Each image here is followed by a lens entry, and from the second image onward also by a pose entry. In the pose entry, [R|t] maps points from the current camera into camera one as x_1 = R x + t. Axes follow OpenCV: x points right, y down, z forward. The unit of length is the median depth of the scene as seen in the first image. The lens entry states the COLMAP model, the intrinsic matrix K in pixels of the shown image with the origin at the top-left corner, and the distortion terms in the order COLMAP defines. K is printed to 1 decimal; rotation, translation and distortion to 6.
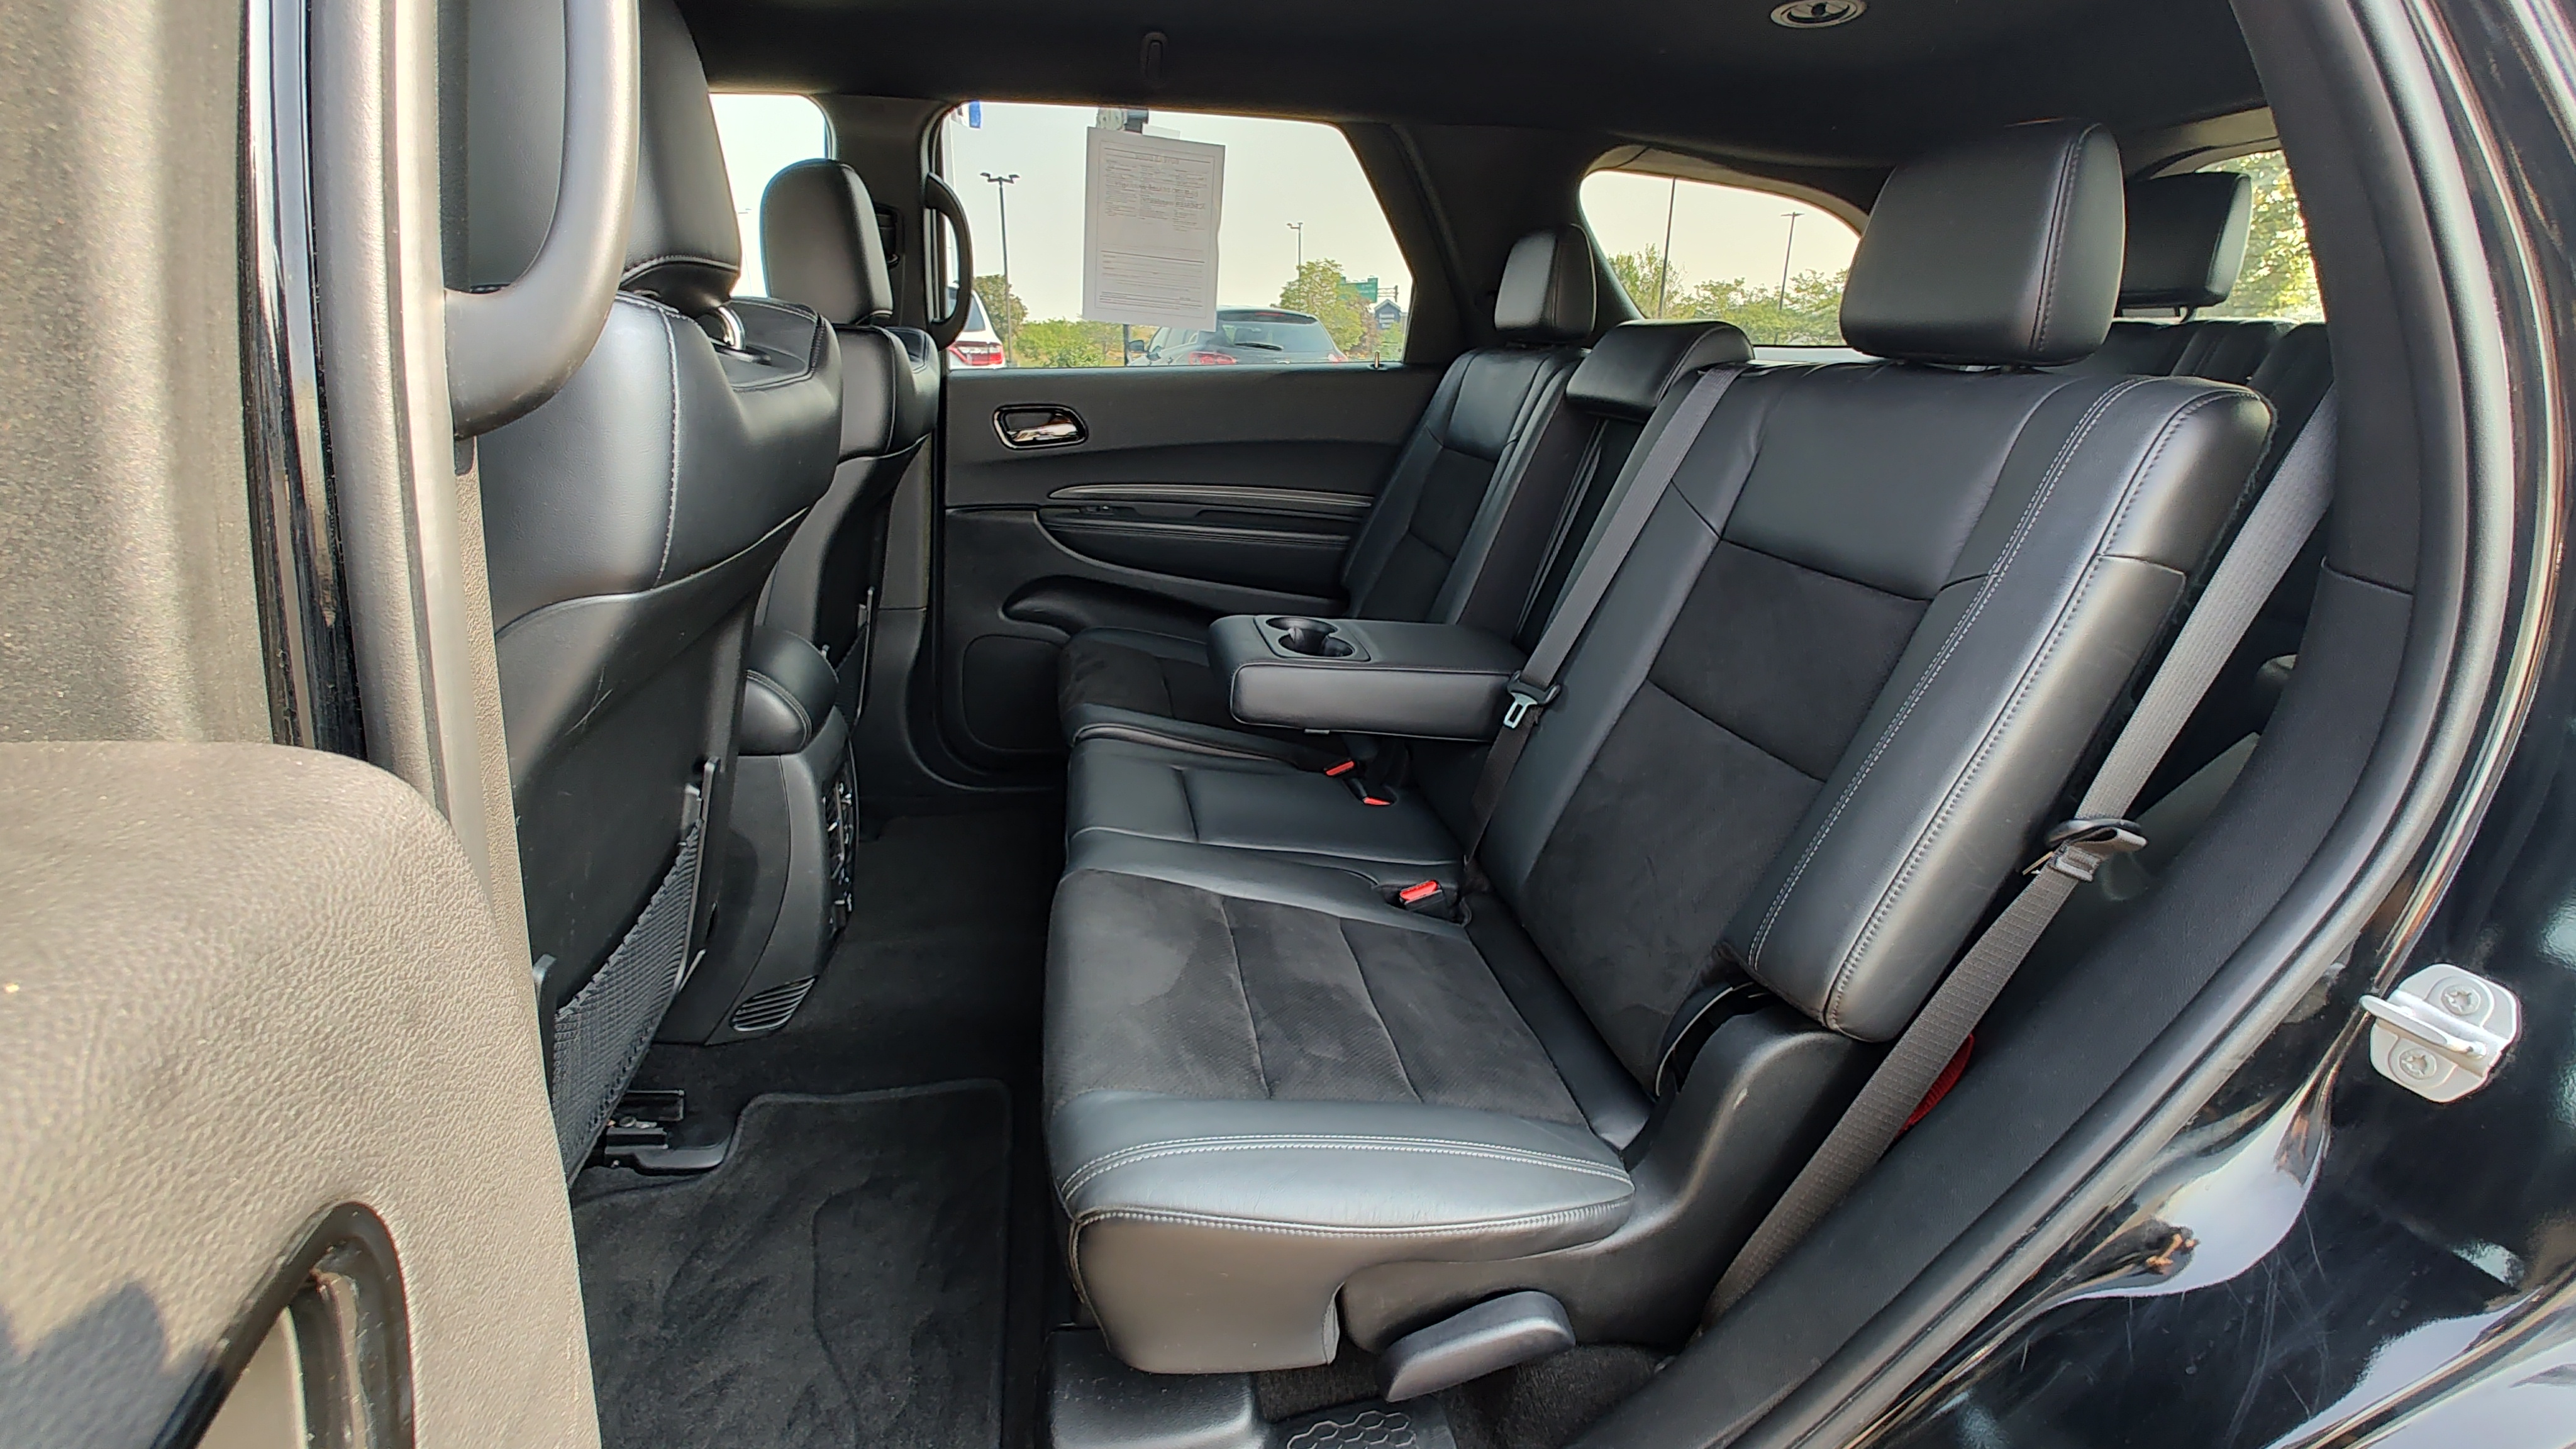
lens RADIAL K [[1090.6, 0, 1288.0], [0, 1090.6, 724.5], [0, 0, 1]] dist [-0.000622, -0.000001]
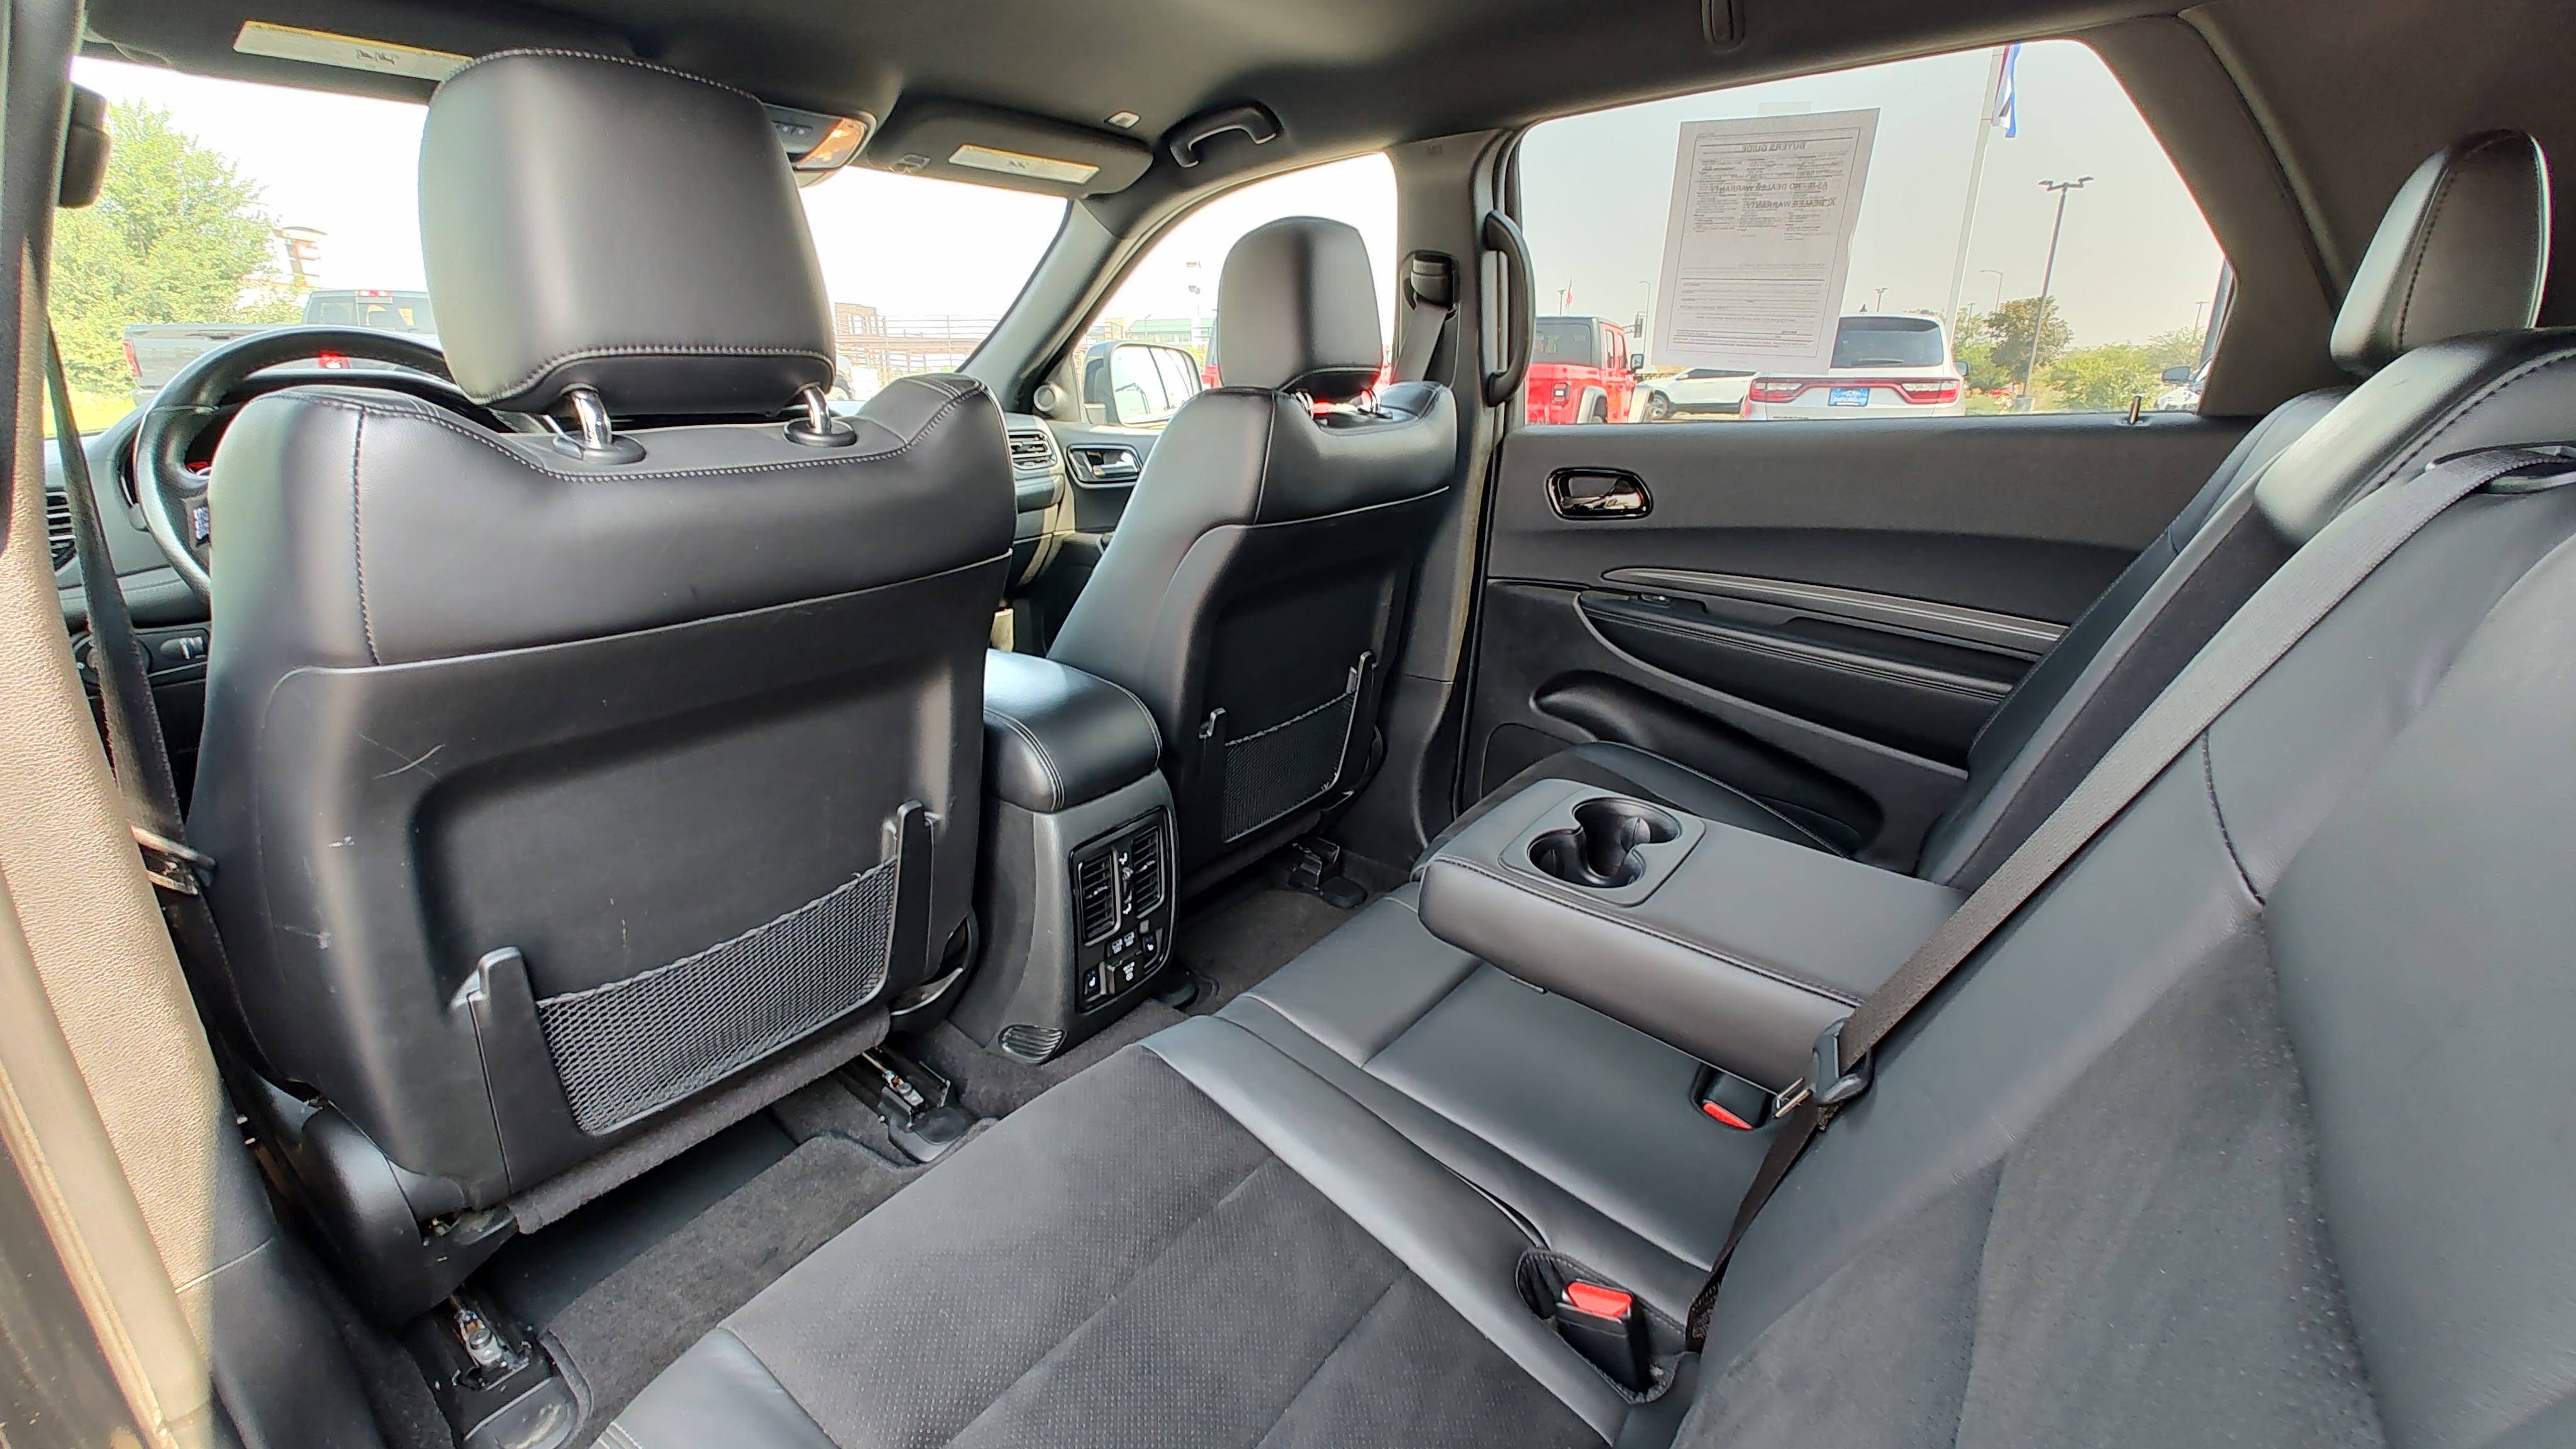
lens RADIAL K [[1090.6, 0, 1288.0], [0, 1090.6, 724.5], [0, 0, 1]] dist [-0.000622, -0.000001]
pose [[0.671647, 0.201827, -0.712850, 0.235886], [-0.223625, 0.972529, 0.064649, -0.100995], [0.706315, 0.115990, 0.698330, 0.267251]]
